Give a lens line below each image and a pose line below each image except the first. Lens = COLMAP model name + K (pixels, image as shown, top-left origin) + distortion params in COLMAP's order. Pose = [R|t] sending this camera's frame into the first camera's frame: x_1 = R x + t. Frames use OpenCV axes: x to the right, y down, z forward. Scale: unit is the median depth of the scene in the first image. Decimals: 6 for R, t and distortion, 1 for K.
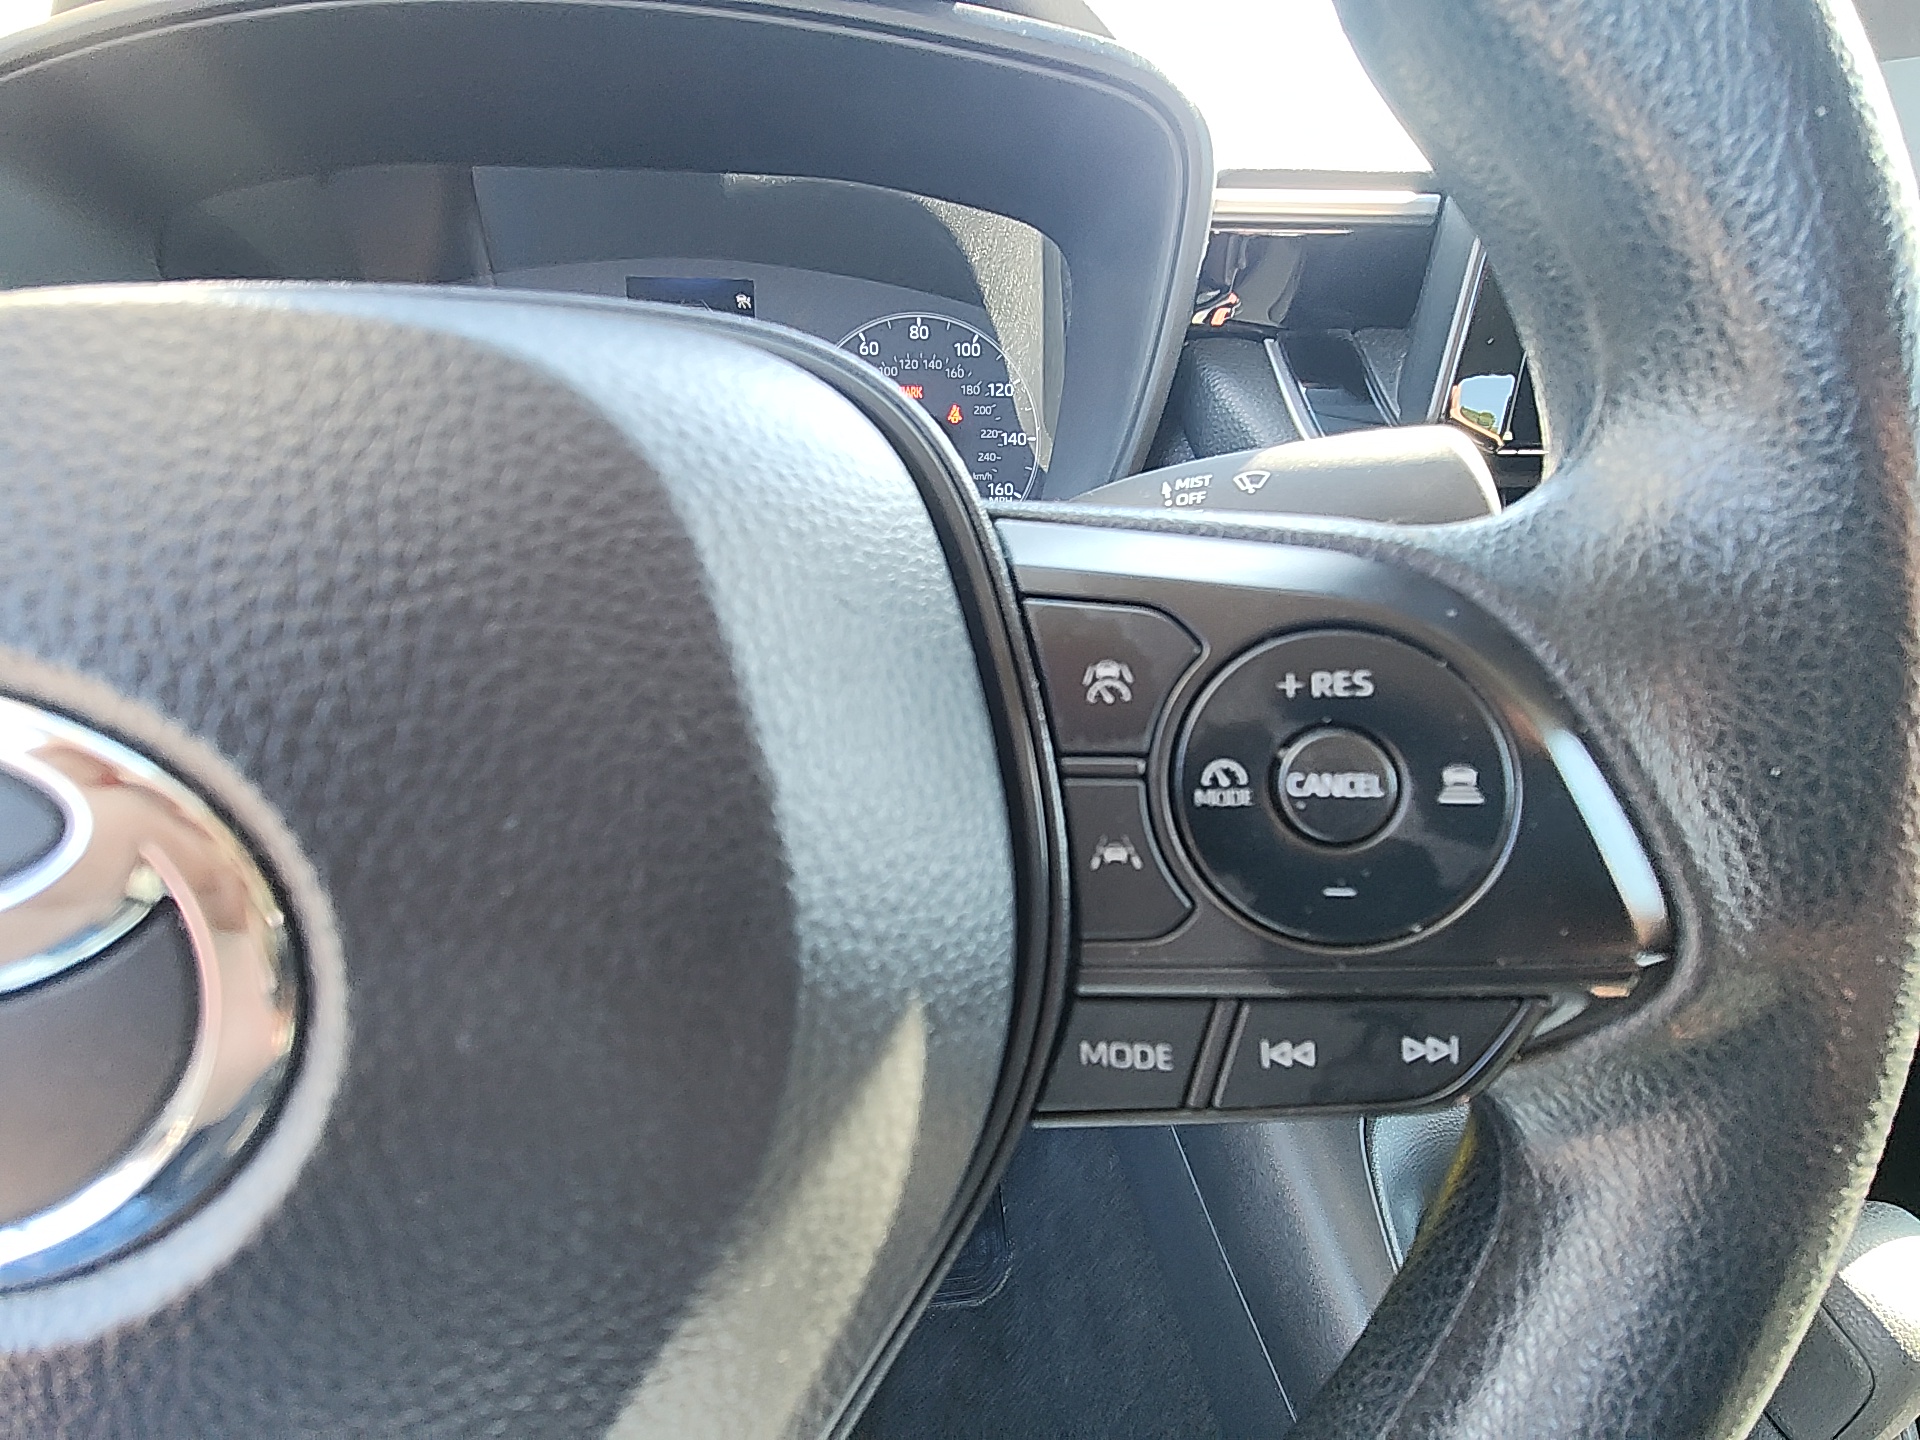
lens RADIAL K [[767.6, 0, 947.7], [0, 767.6, 698.8], [0, 0, 1]] dist [0.031307, -0.018959]
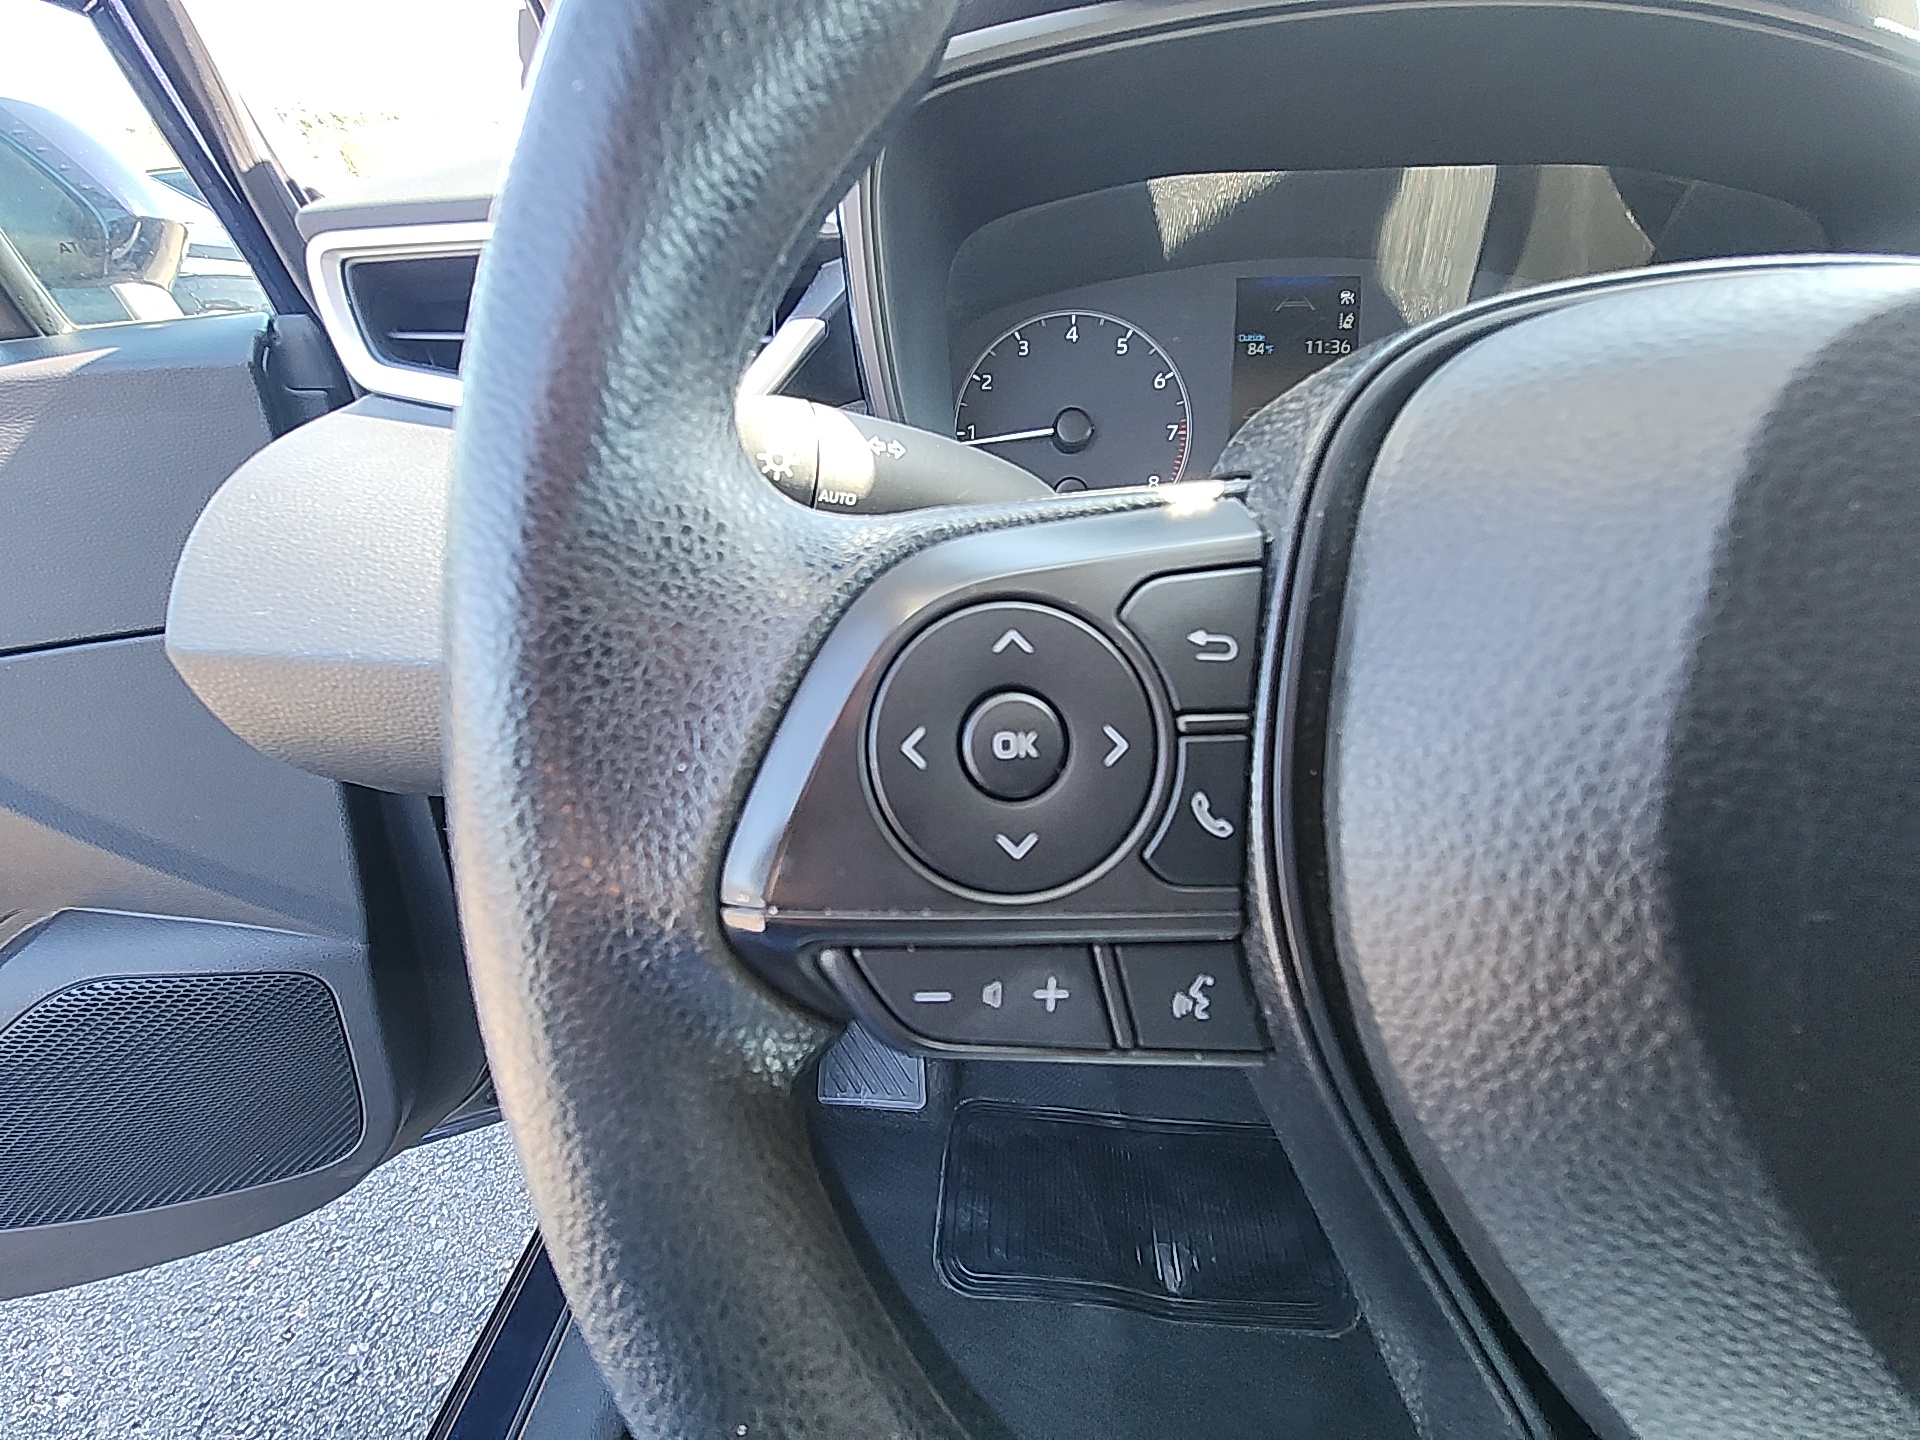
lens RADIAL K [[767.6, 0, 947.7], [0, 767.6, 698.8], [0, 0, 1]] dist [0.031307, -0.018959]
pose [[0.987227, 0.046266, -0.152454, -2.229039], [-0.048259, 0.998791, -0.009397, 0.176919], [0.151835, 0.016635, 0.988266, -0.290928]]
